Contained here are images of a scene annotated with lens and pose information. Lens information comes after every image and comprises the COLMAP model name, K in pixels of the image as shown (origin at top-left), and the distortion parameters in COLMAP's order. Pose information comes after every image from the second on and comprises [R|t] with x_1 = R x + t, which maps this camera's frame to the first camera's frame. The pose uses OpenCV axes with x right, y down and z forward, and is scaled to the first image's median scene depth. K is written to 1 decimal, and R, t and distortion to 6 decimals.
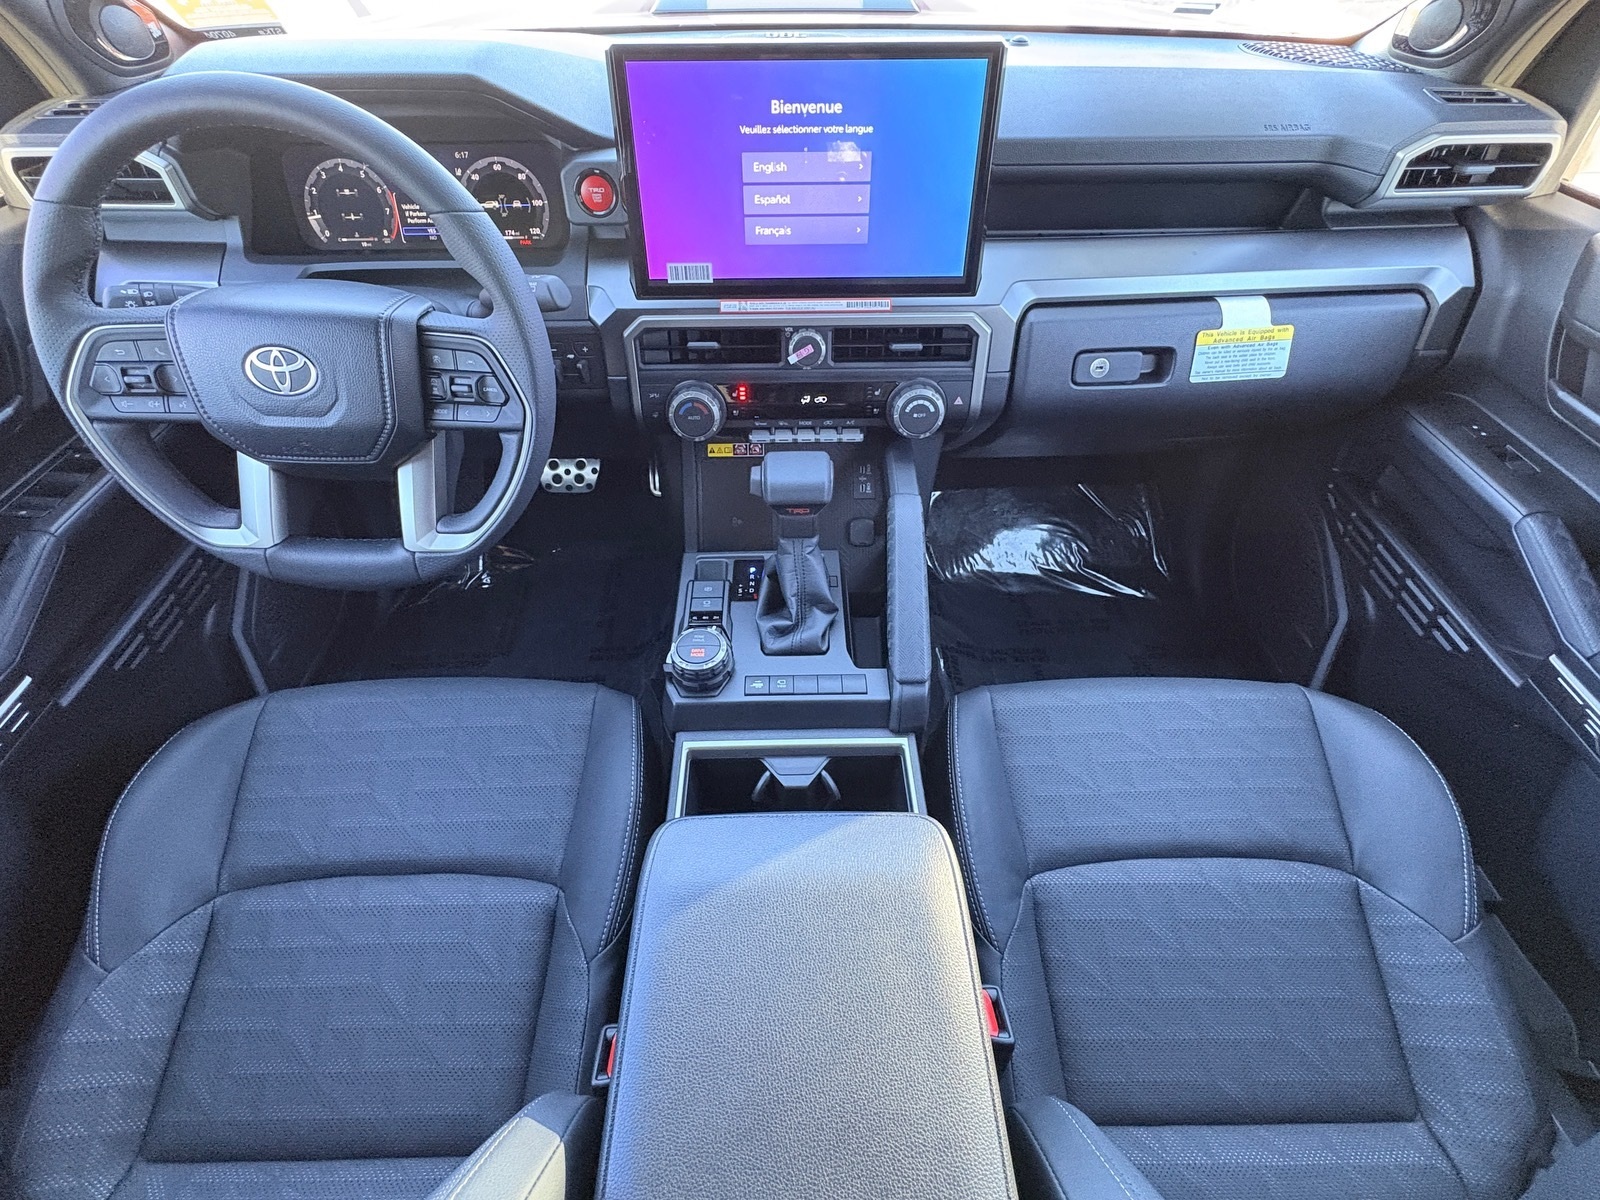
lens RADIAL K [[738.2, 0, 796.2], [0, 738.2, 587.9], [0, 0, 1]] dist [0.002561, 0.000024]
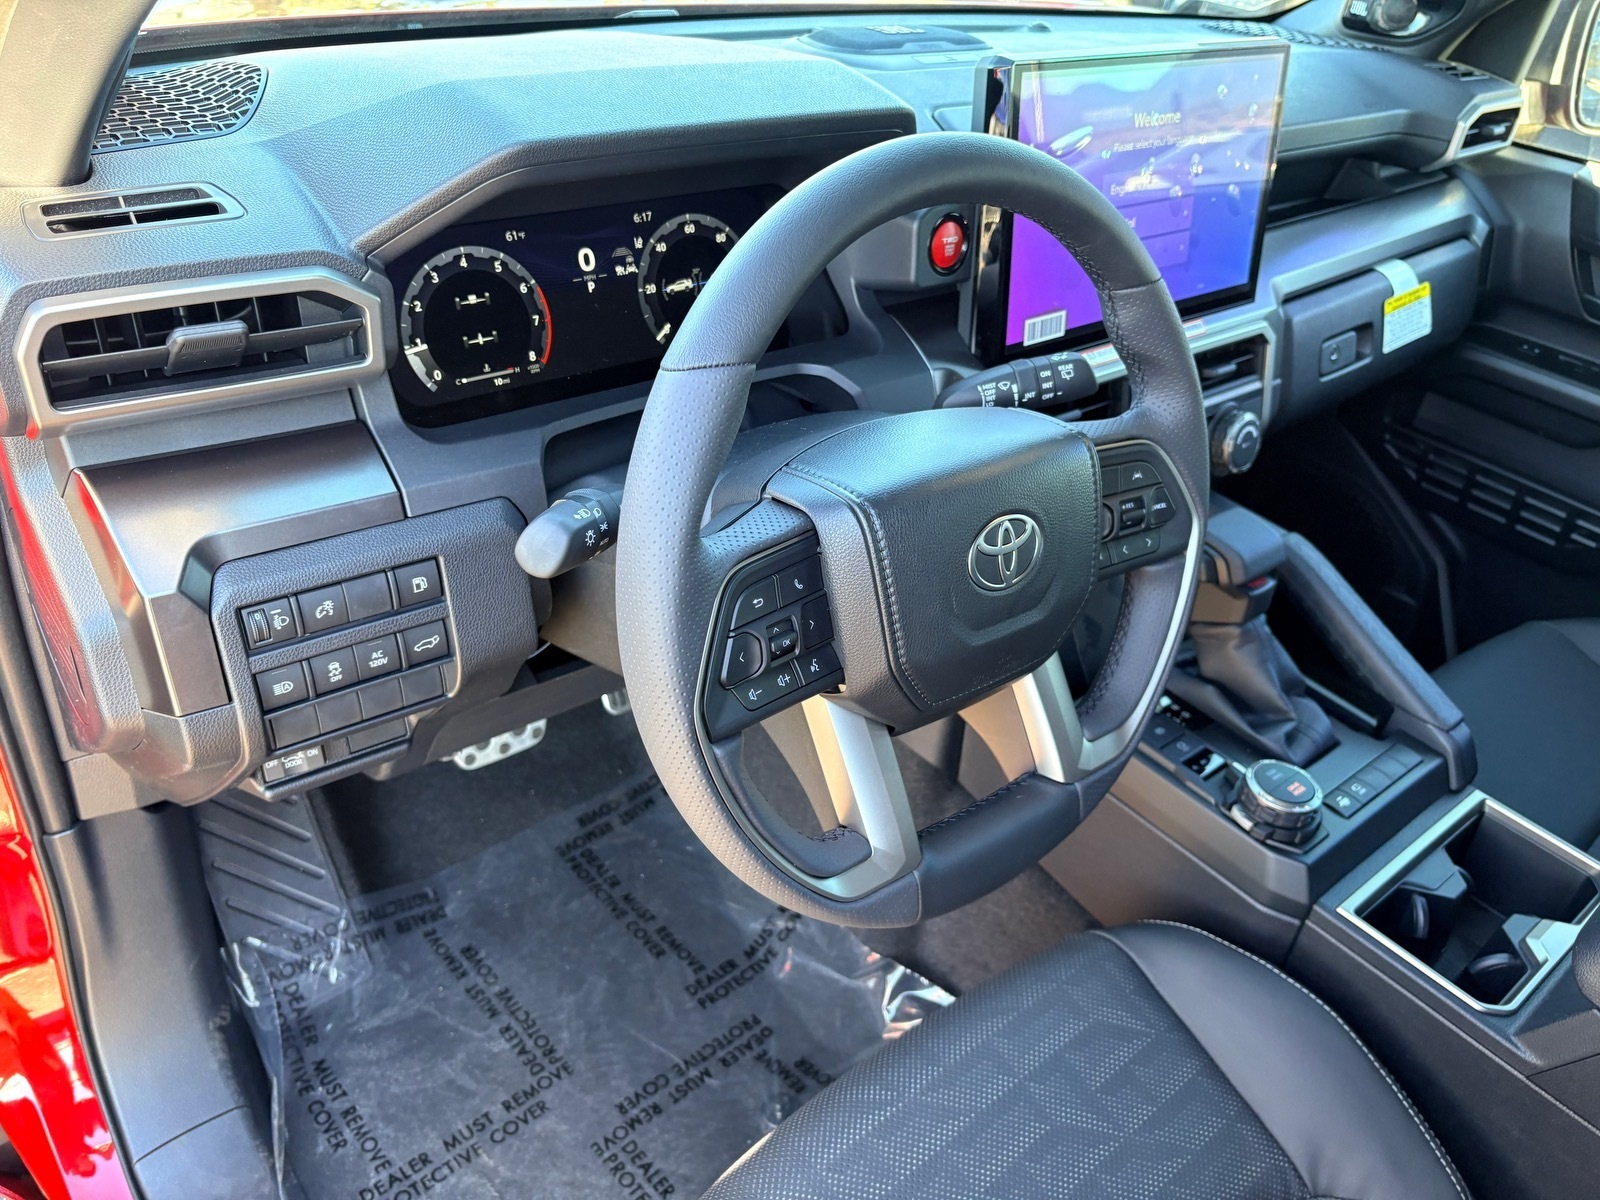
lens RADIAL K [[1223.2, 0, 790.1], [0, 1223.2, 597.7], [0, 0, 1]] dist [0.024160, -0.030374]
pose [[0.775602, -0.282408, 0.564524, -1.064148], [0.370239, 0.927870, -0.044498, -0.203918], [-0.511238, 0.243522, 0.824217, 0.170668]]
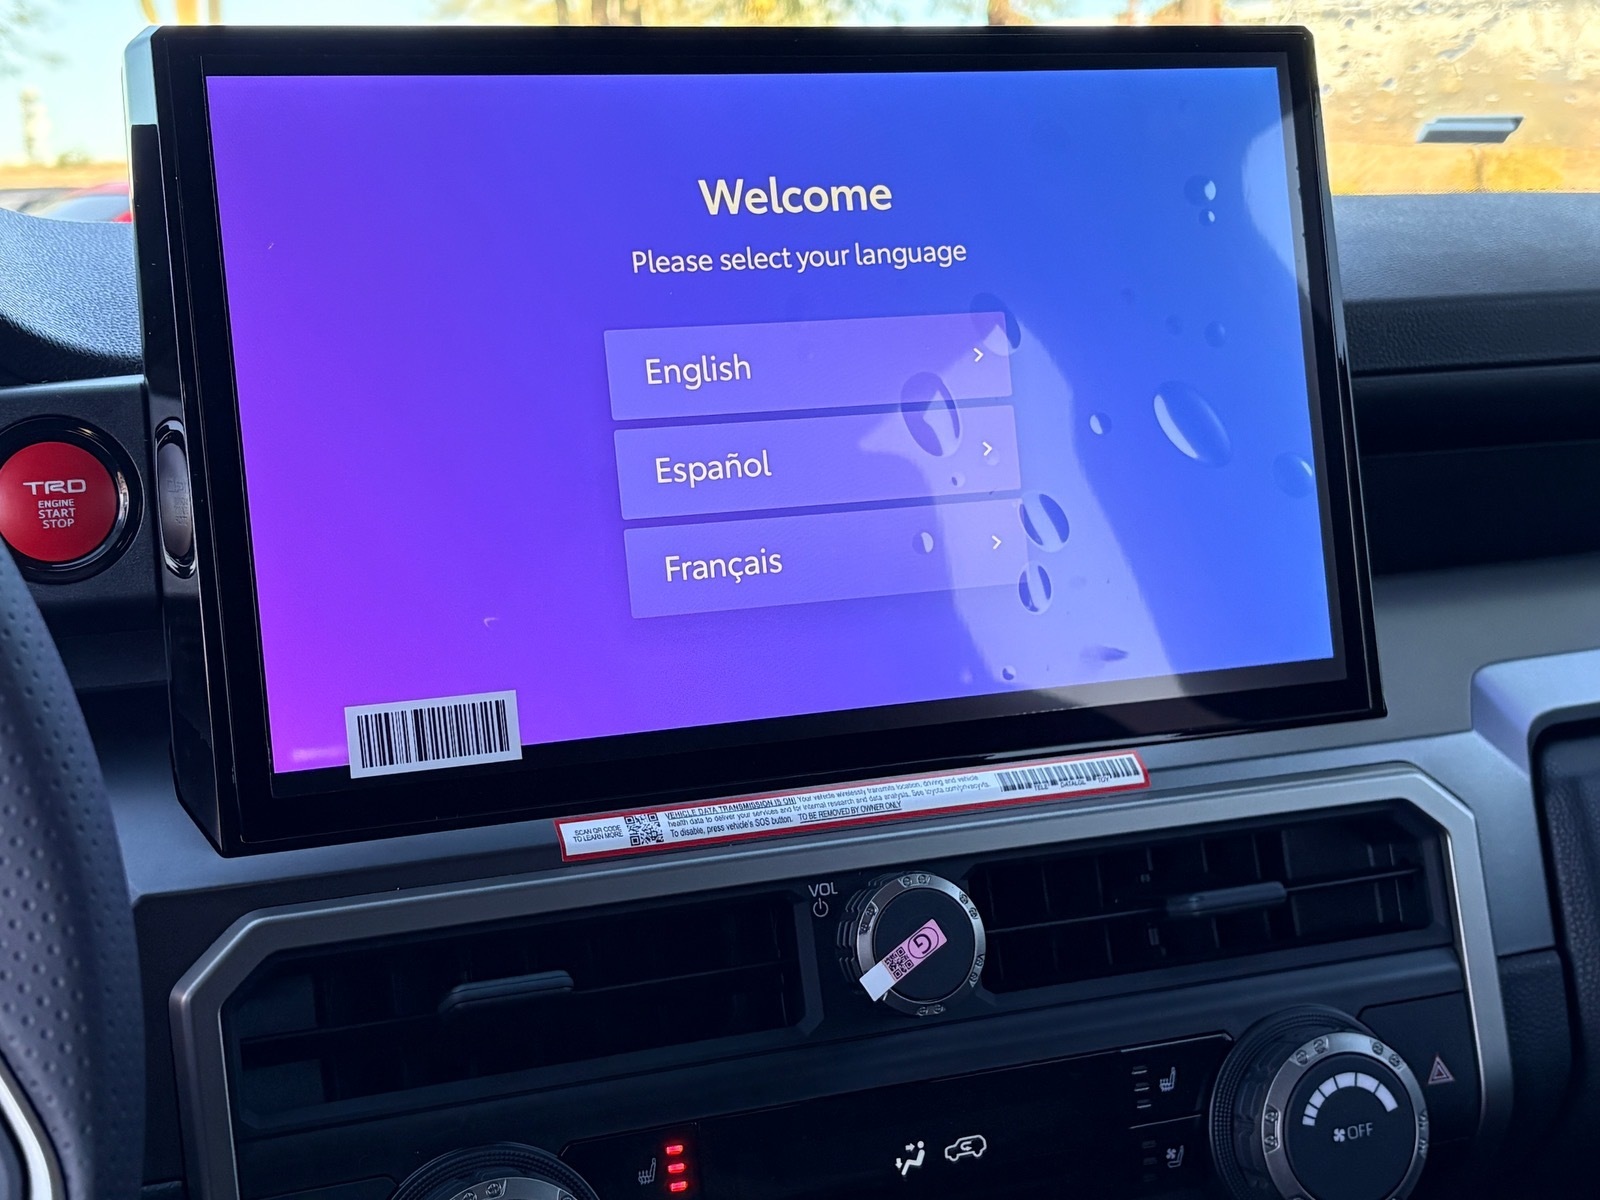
lens RADIAL K [[2387.3, 0, 785.9], [0, 2387.3, 597.3], [0, 0, 1]] dist [0.052620, 0.000000]
pose [[0.935966, -0.076061, 0.343775, -0.299311], [0.267638, 0.788110, -0.554303, 0.033457], [-0.228772, 0.610816, 0.758002, 0.291029]]
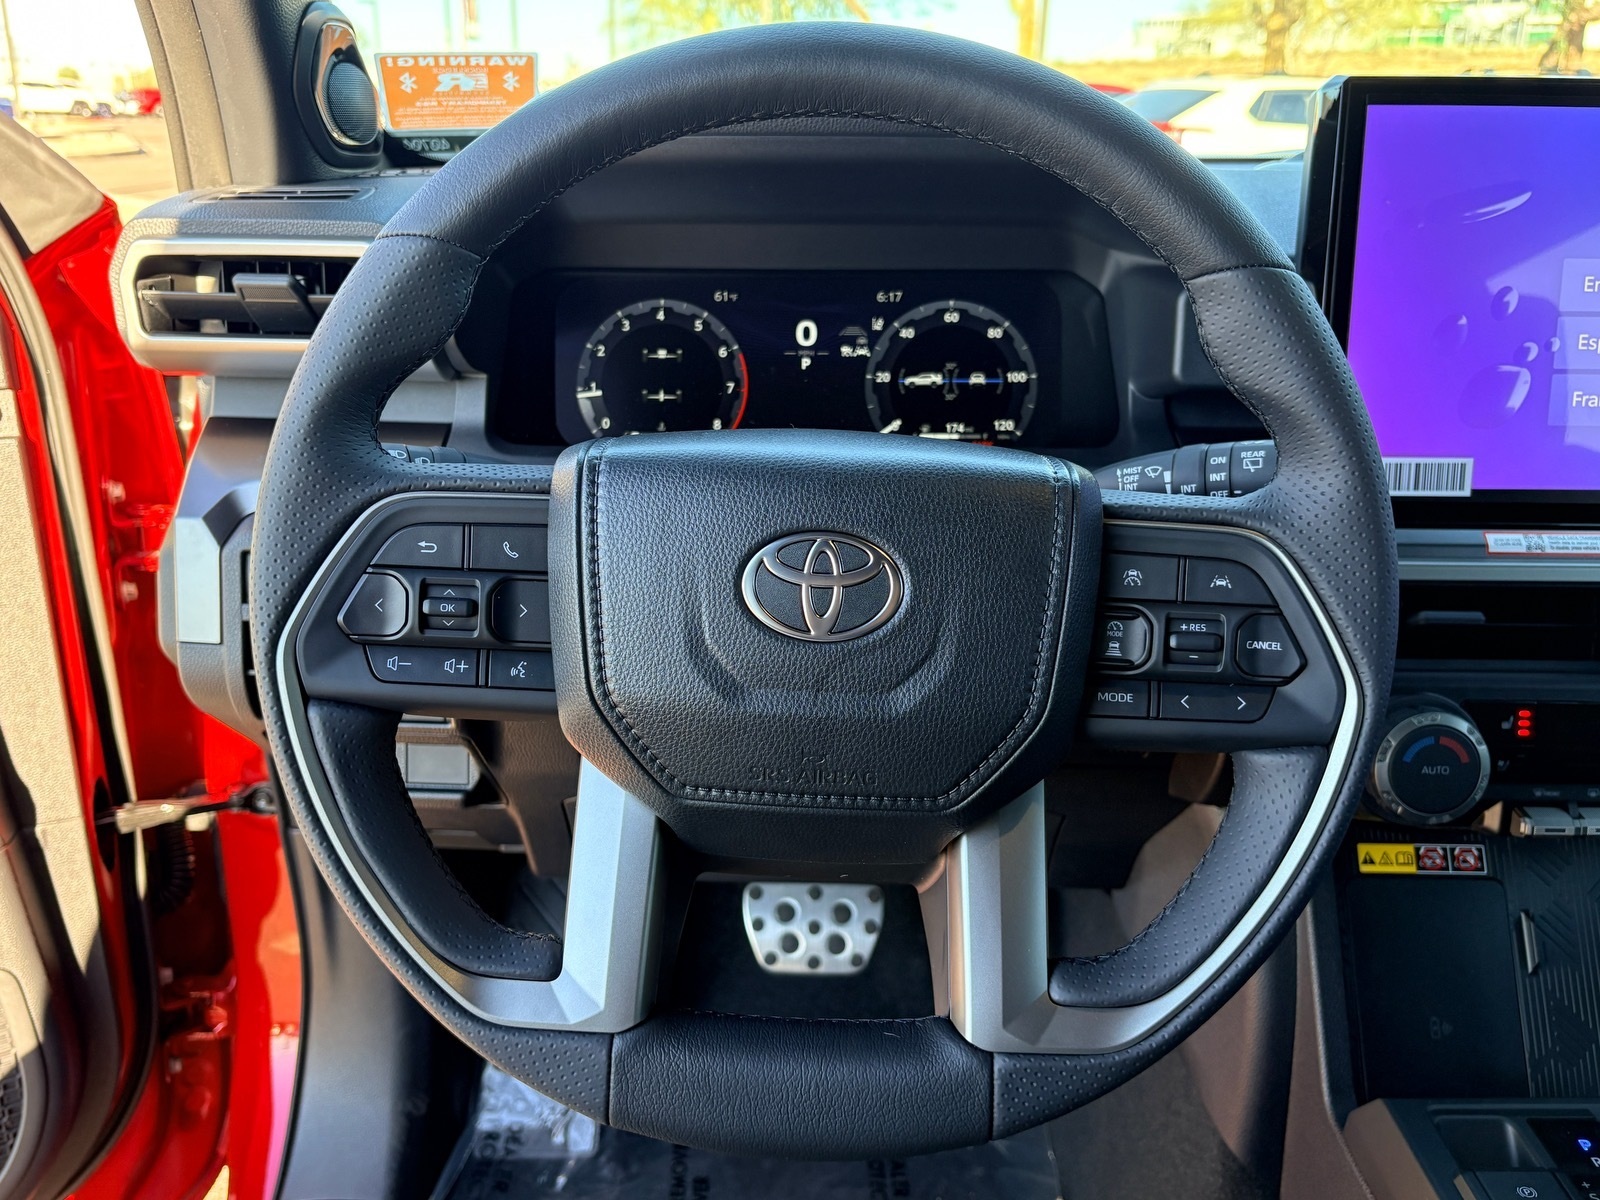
lens RADIAL K [[1319.3, 0, 800.5], [0, 1319.3, 601.0], [0, 0, 1]] dist [0.025294, -0.024973]
pose [[0.999528, 0.018900, -0.024214, -0.506738], [-0.027458, 0.903085, -0.428583, 0.030324], [0.013767, 0.429046, 0.903178, 0.231722]]
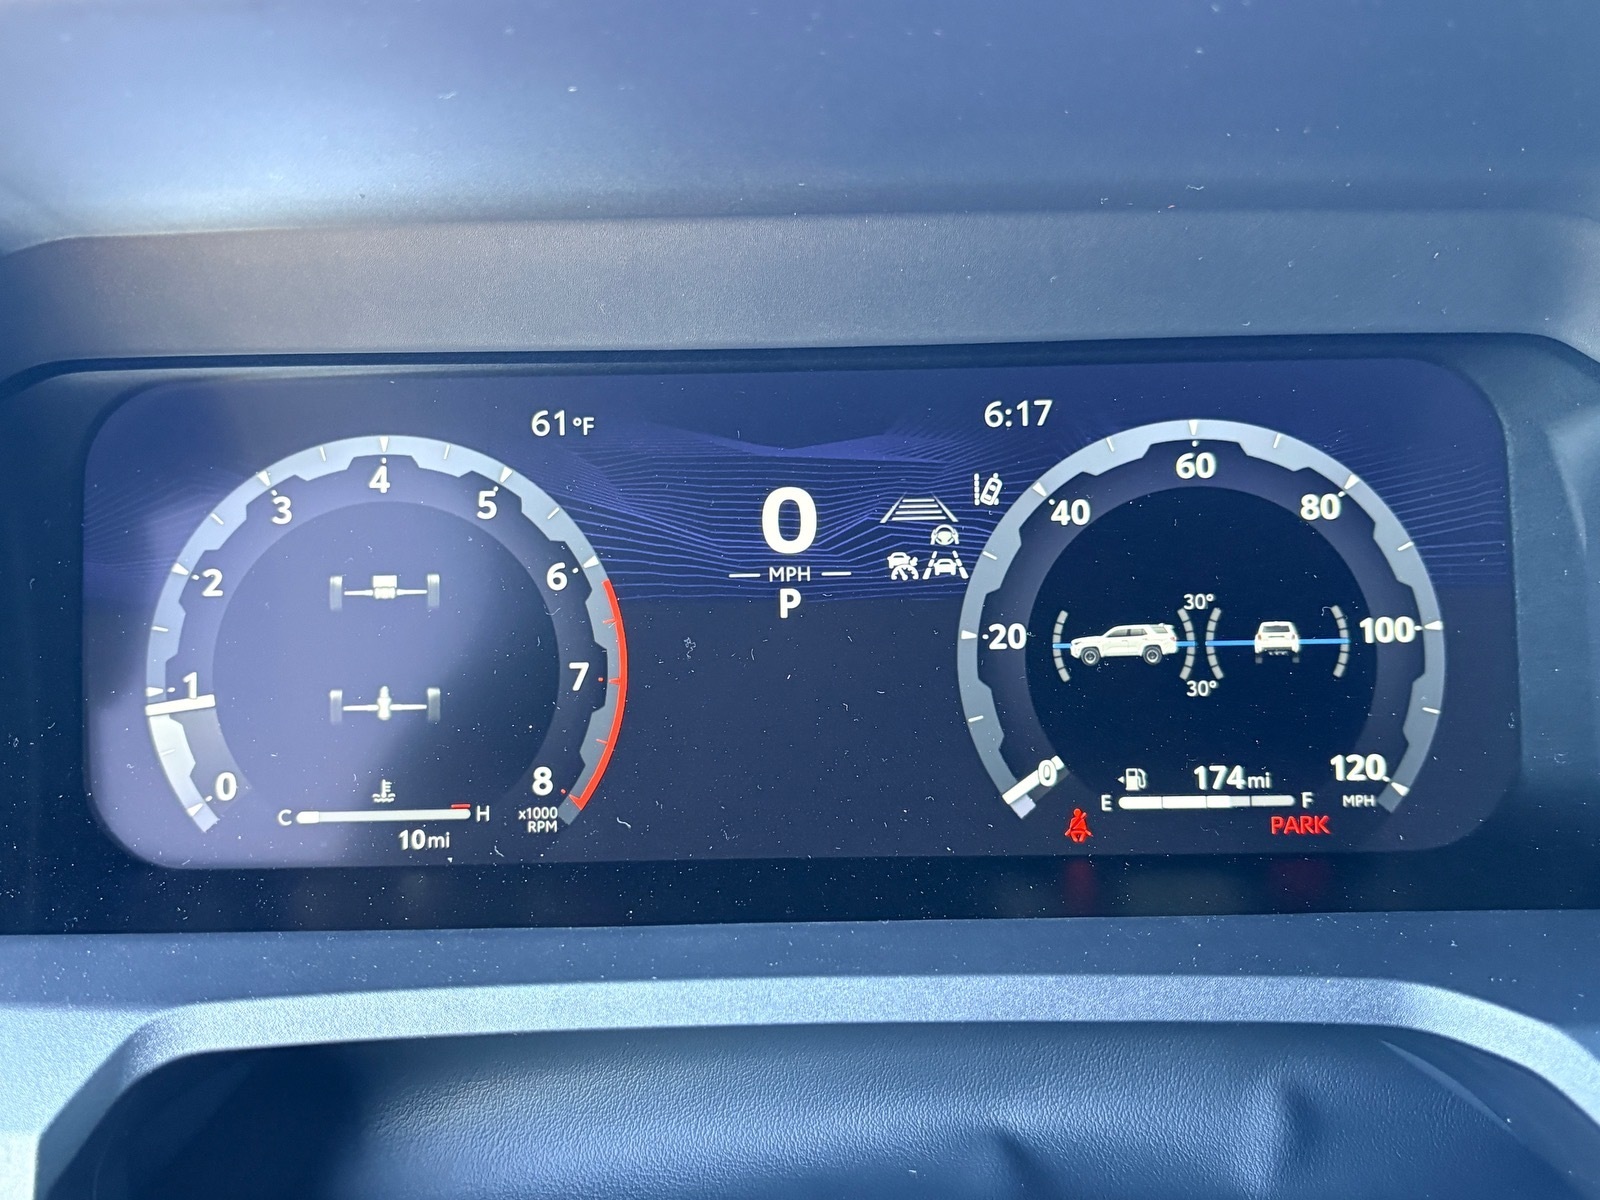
lens RADIAL K [[1601.0, 0, 791.1], [0, 1601.0, 607.9], [0, 0, 1]] dist [0.024393, 0.000000]
pose [[0.999580, -0.007451, -0.028019, -0.517704], [-0.007155, 0.873118, -0.487457, -0.348644], [0.028096, 0.487452, 0.872698, 0.680718]]
